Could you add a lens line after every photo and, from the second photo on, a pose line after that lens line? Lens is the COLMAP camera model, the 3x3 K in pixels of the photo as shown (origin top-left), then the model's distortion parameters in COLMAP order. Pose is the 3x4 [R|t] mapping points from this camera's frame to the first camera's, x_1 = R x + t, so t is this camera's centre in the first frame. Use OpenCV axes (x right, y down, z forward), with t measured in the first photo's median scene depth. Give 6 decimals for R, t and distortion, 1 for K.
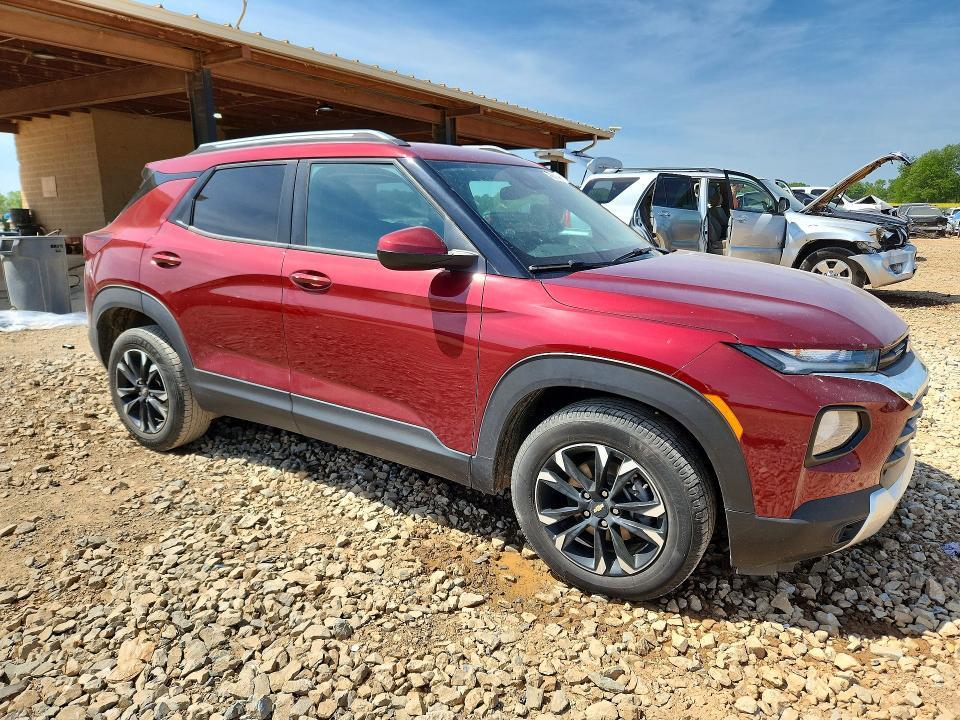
lens RADIAL K [[714.4, 0, 480.0], [0, 714.4, 360.0], [0, 0, 1]] dist [0.003117, 0.001539]
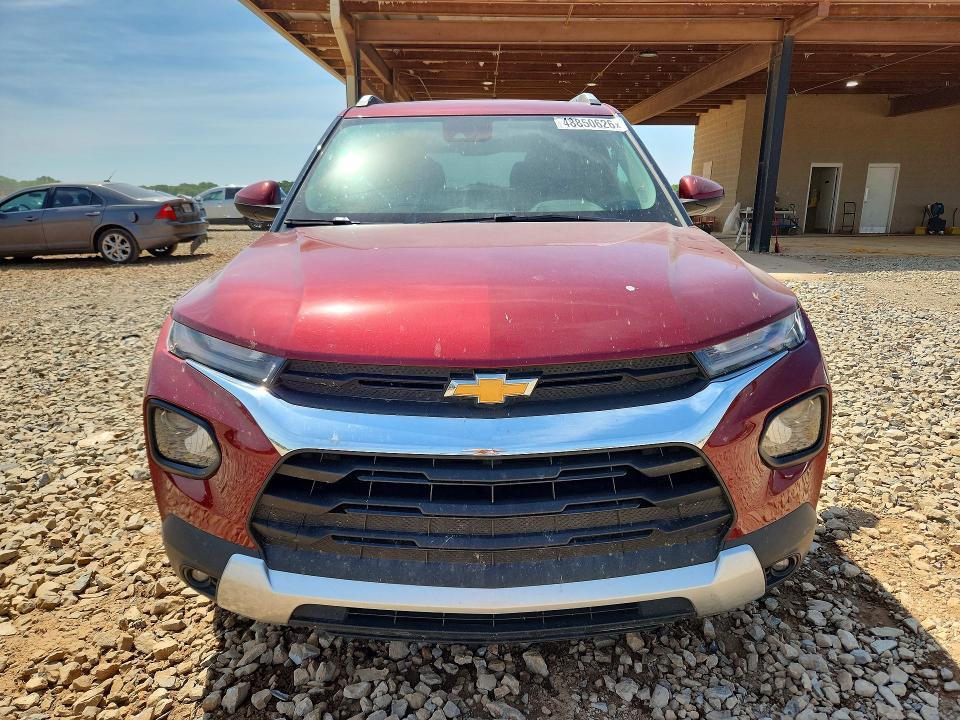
lens RADIAL K [[714.4, 0, 480.0], [0, 714.4, 360.0], [0, 0, 1]] dist [0.003117, 0.001539]
pose [[0.536599, 0.176402, -0.825193, 0.175627], [-0.158936, 0.981531, 0.106472, -0.018456], [0.828735, 0.074020, 0.554725, 0.122197]]
